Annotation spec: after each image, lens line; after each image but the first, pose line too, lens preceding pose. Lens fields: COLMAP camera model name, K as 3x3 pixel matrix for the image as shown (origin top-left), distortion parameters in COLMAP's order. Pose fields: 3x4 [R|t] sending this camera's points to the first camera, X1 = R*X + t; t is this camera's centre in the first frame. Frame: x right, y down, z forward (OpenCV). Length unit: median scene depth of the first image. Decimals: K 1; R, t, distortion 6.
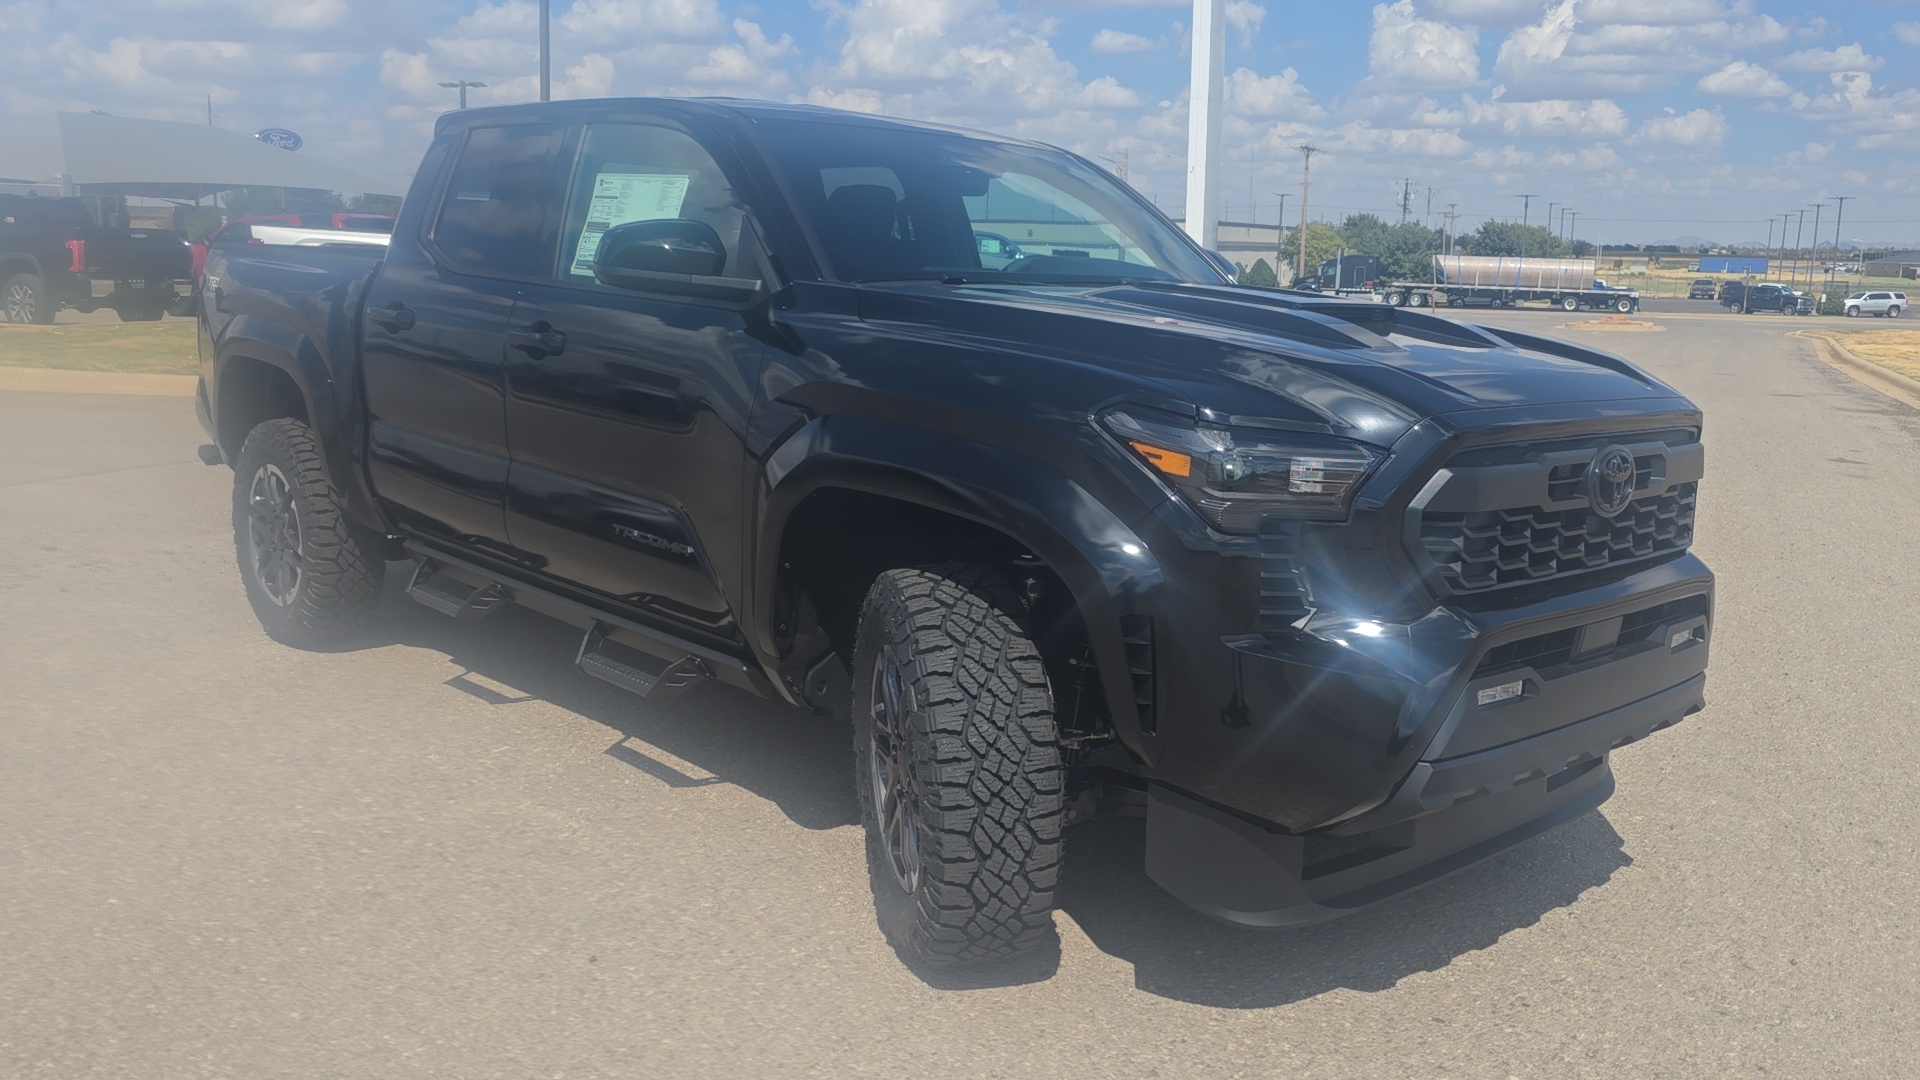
lens RADIAL K [[1543.0, 0, 960.0], [0, 1543.0, 540.0], [0, 0, 1]] dist [0.006996, 0.001824]
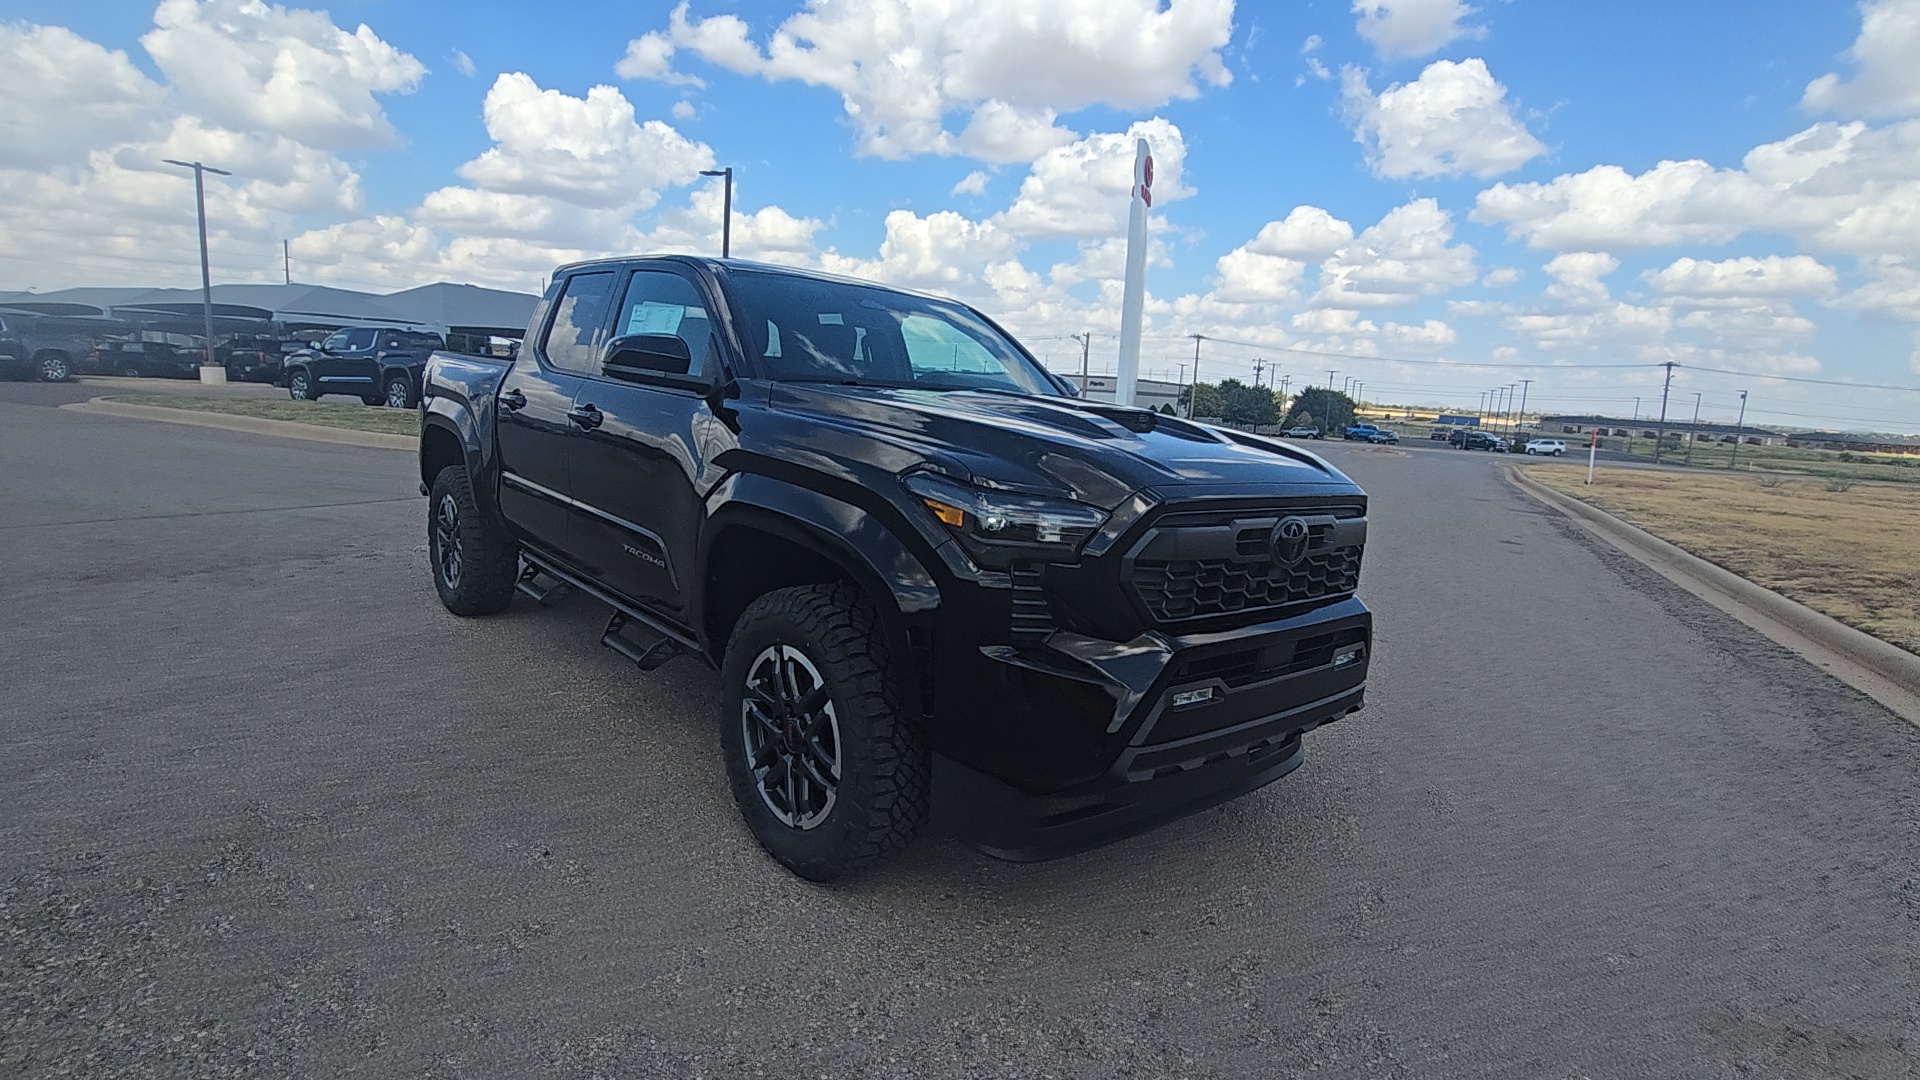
lens RADIAL K [[946.9, 0, 960.0], [0, 946.9, 540.0], [0, 0, 1]] dist [-0.000244, 0.000634]
pose [[0.998831, 0.044829, -0.018092, 0.101939], [-0.045332, 0.998569, -0.028388, -0.002161], [0.016794, 0.029175, 0.999433, 0.108196]]
